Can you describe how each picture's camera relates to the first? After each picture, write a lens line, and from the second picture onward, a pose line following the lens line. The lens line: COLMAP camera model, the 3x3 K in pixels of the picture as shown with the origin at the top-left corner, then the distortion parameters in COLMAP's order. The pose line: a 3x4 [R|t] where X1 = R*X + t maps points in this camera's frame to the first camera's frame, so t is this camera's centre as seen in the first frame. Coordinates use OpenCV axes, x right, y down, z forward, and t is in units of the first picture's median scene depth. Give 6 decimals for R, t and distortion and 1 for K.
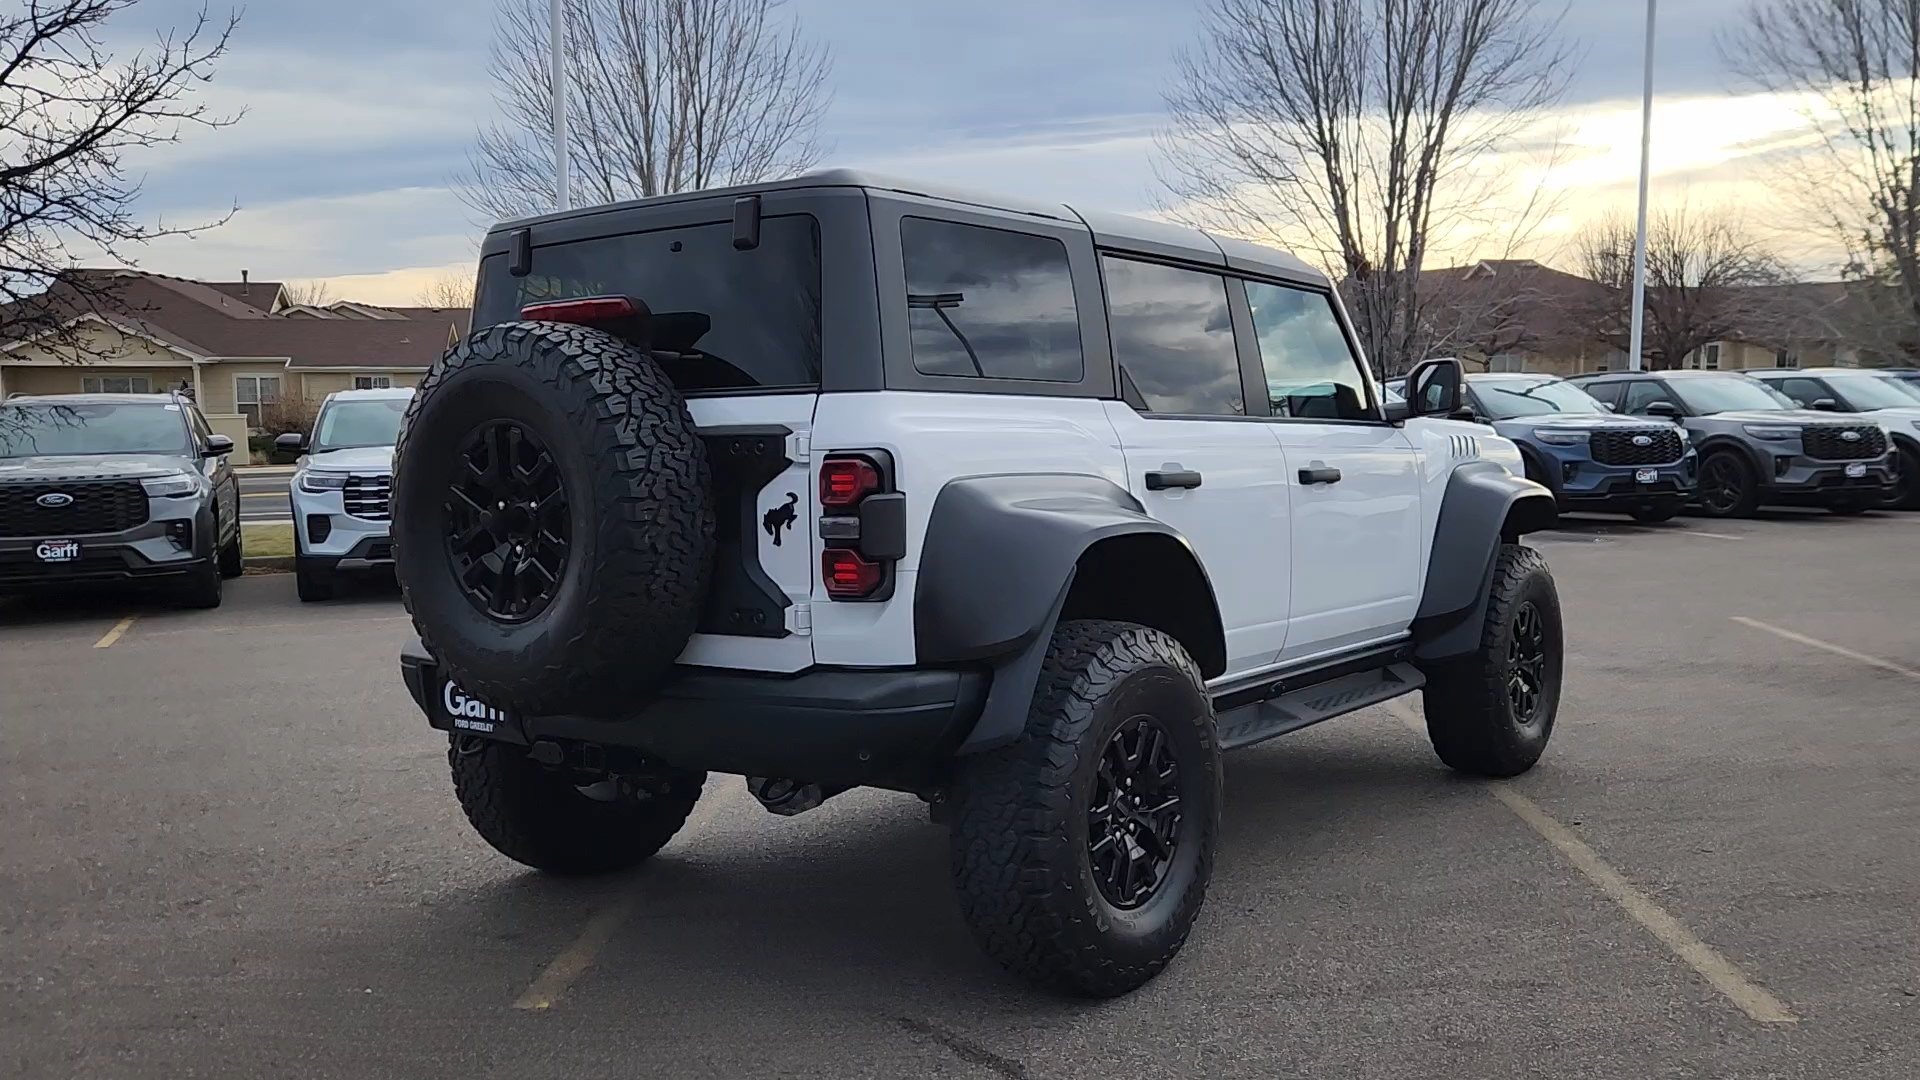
lens RADIAL K [[1622.7, 0, 946.3], [0, 1622.7, 552.0], [0, 0, 1]] dist [0.046008, -0.055664]
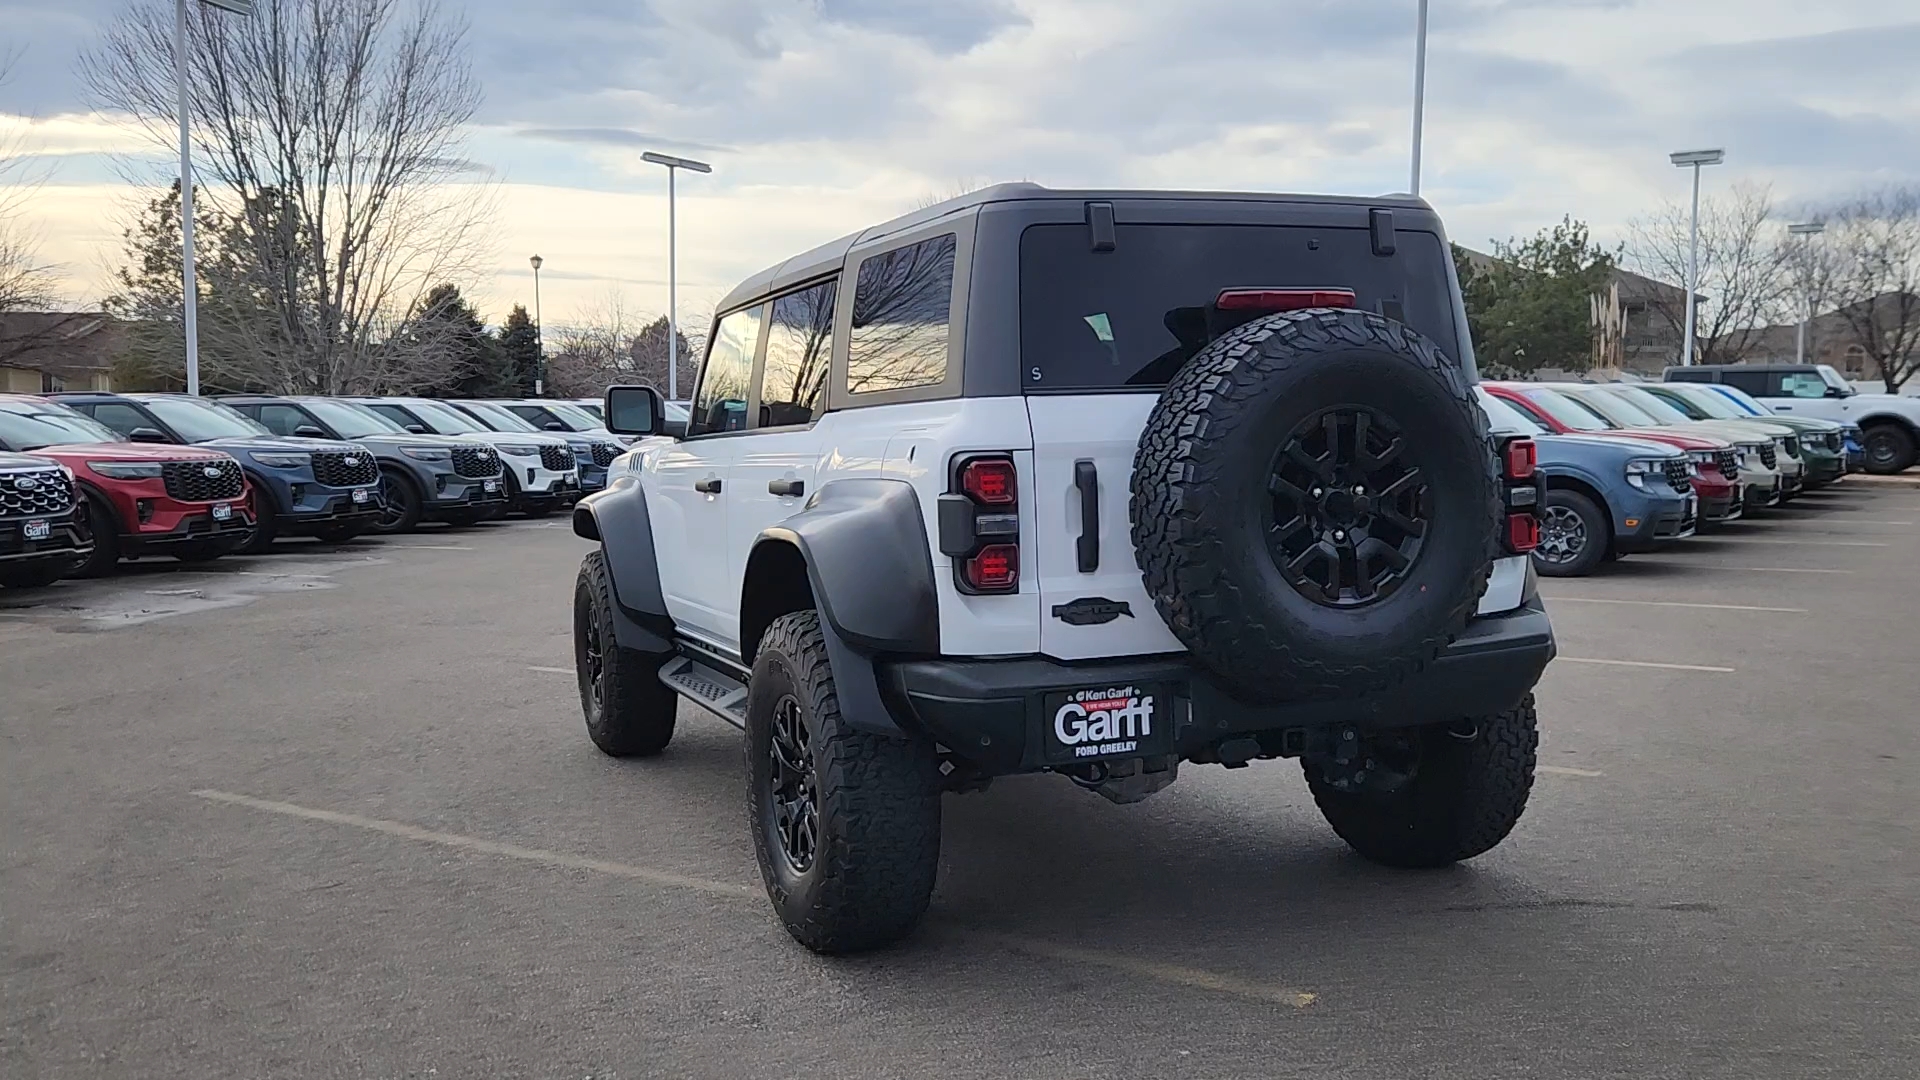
lens RADIAL K [[1622.7, 0, 948.2], [0, 1622.7, 546.0], [0, 0, 1]] dist [0.046008, -0.055664]
pose [[0.507684, -0.057765, 0.859604, -0.865108], [0.077654, 0.996757, 0.021118, -0.024064], [-0.858036, 0.056030, 0.510523, 0.481484]]
